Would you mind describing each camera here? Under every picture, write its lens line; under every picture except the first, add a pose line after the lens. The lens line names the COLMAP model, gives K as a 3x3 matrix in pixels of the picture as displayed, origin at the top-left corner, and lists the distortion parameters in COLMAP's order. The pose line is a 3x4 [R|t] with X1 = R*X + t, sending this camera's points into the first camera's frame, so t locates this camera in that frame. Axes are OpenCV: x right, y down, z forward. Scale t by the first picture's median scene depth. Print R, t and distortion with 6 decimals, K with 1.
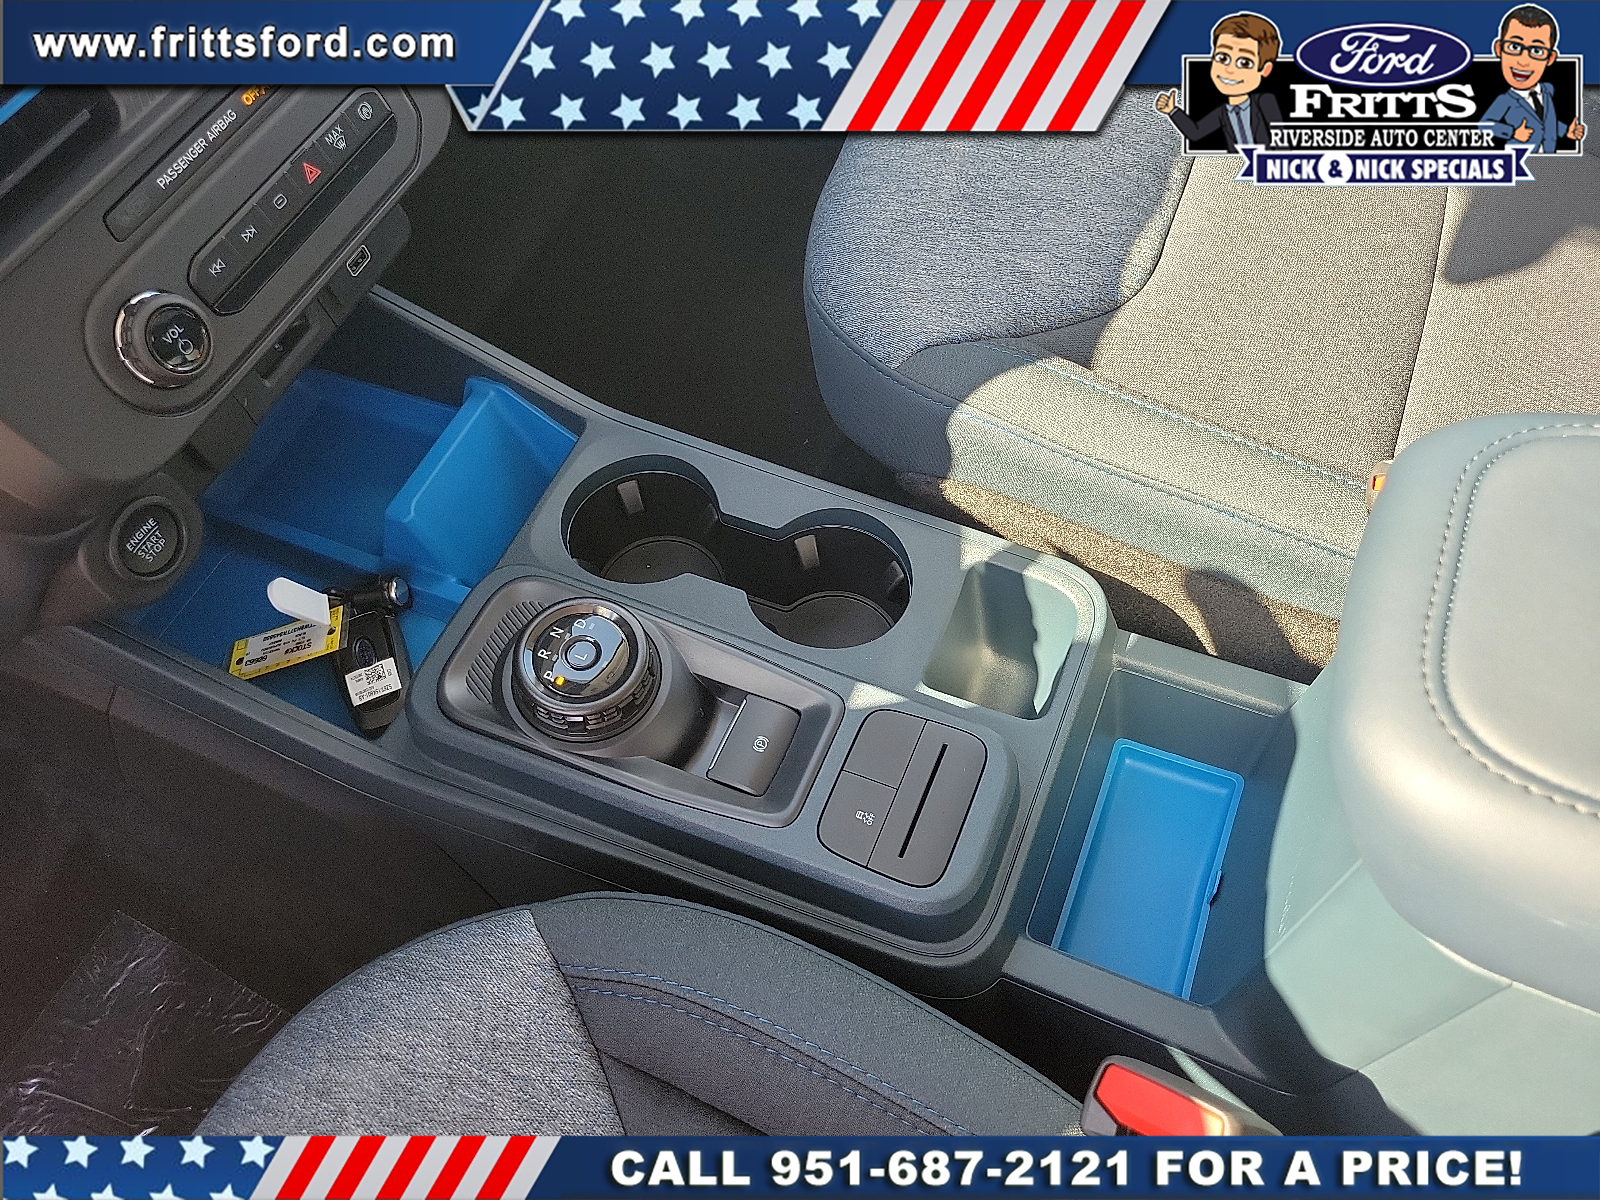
lens RADIAL K [[1222.0, 0, 792.4], [0, 1222.0, 610.7], [0, 0, 1]] dist [0.016233, 0.005738]
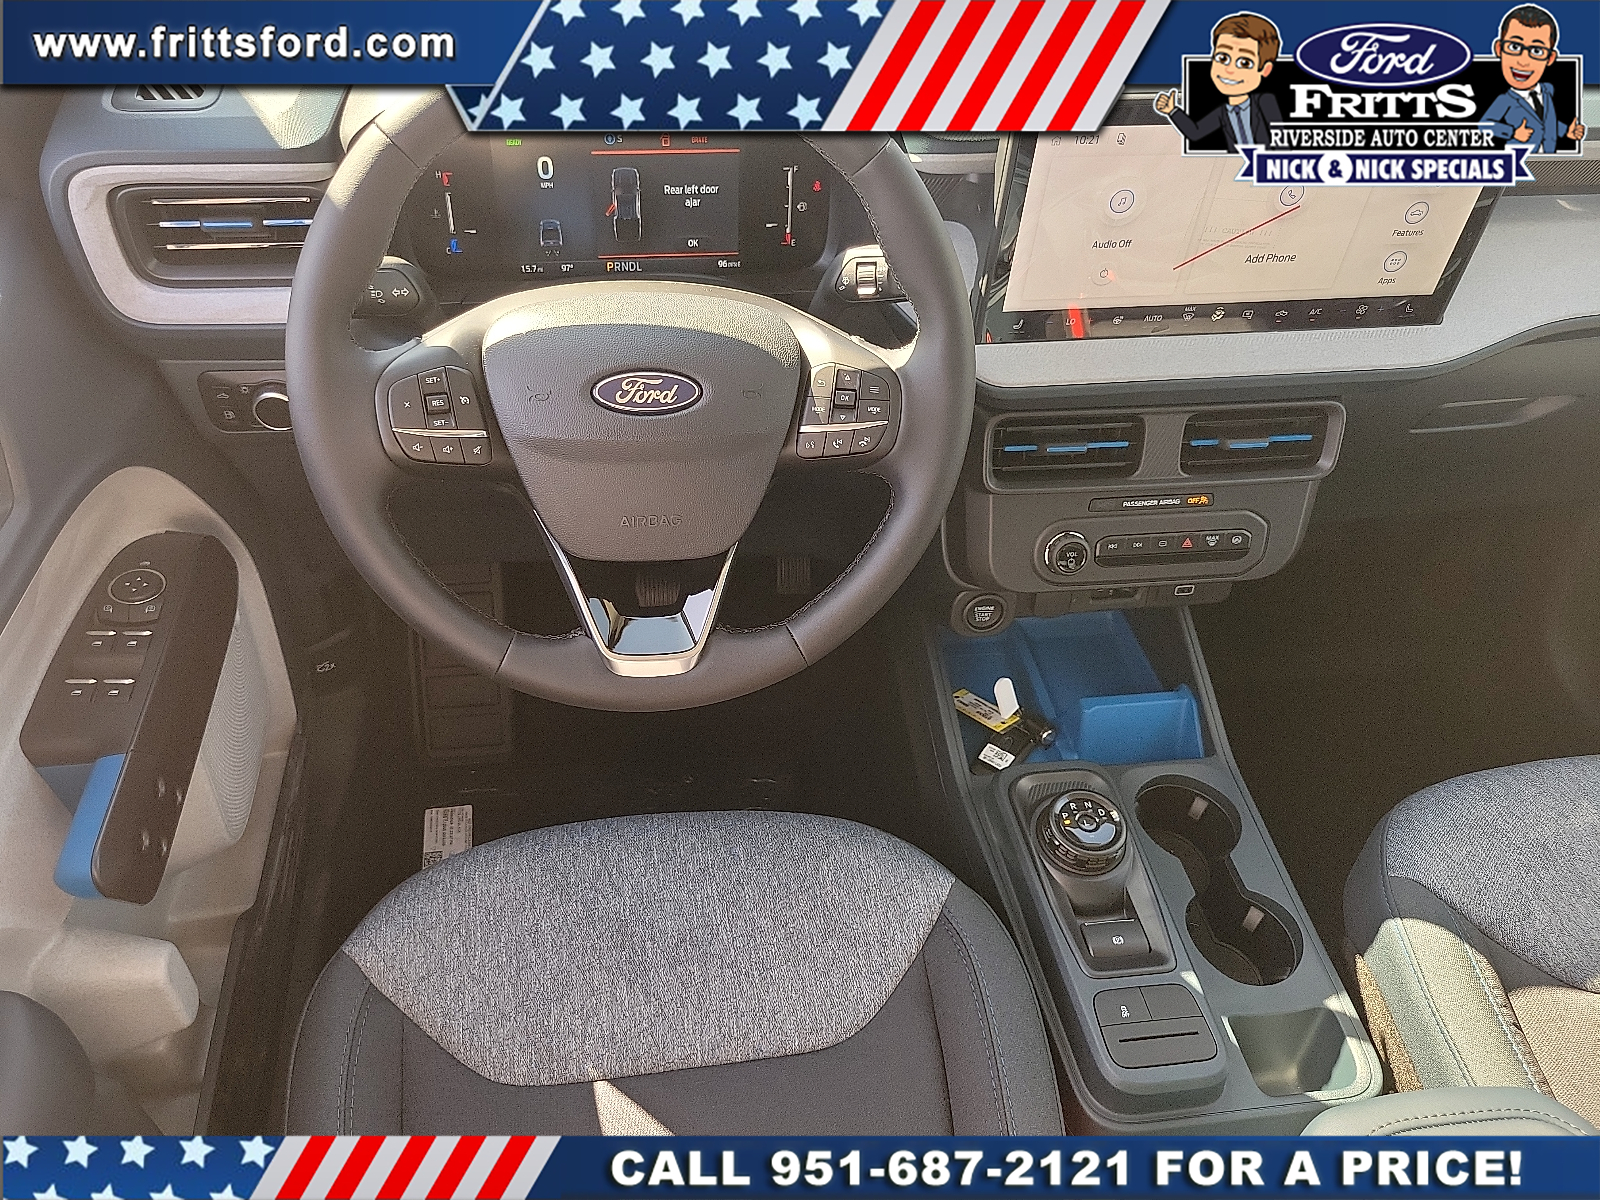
lens RADIAL K [[1222.0, 0, 787.4], [0, 1222.0, 614.8], [0, 0, 1]] dist [0.016233, 0.005738]
pose [[0.523831, 0.651129, -0.549211, 0.299625], [-0.766262, 0.641824, 0.030077, 0.101684], [0.372081, 0.405084, 0.835142, -0.582165]]
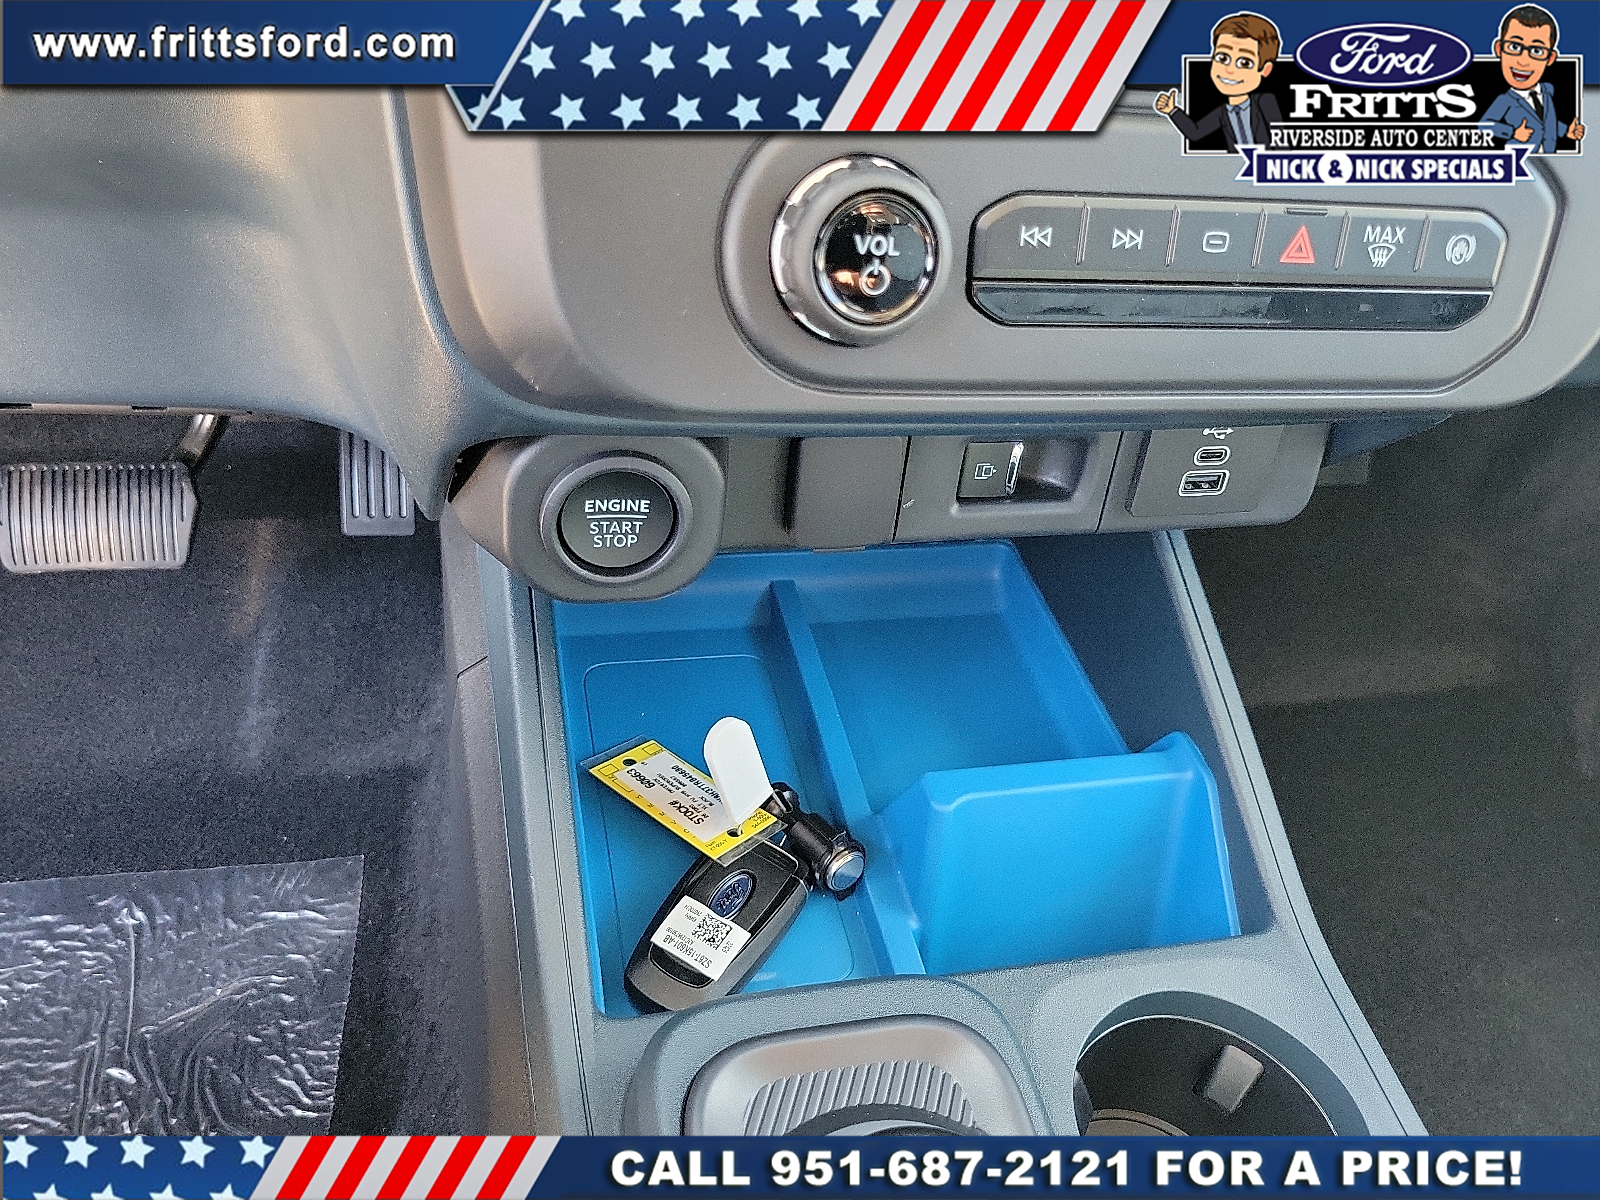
lens RADIAL K [[1222.0, 0, 799.0], [0, 1222.0, 602.1], [0, 0, 1]] dist [0.016233, 0.005738]
pose [[0.572773, 0.651156, -0.497922, -0.117210], [-0.770718, 0.634657, -0.056605, -0.052503], [0.279151, 0.416180, 0.865372, 0.411000]]
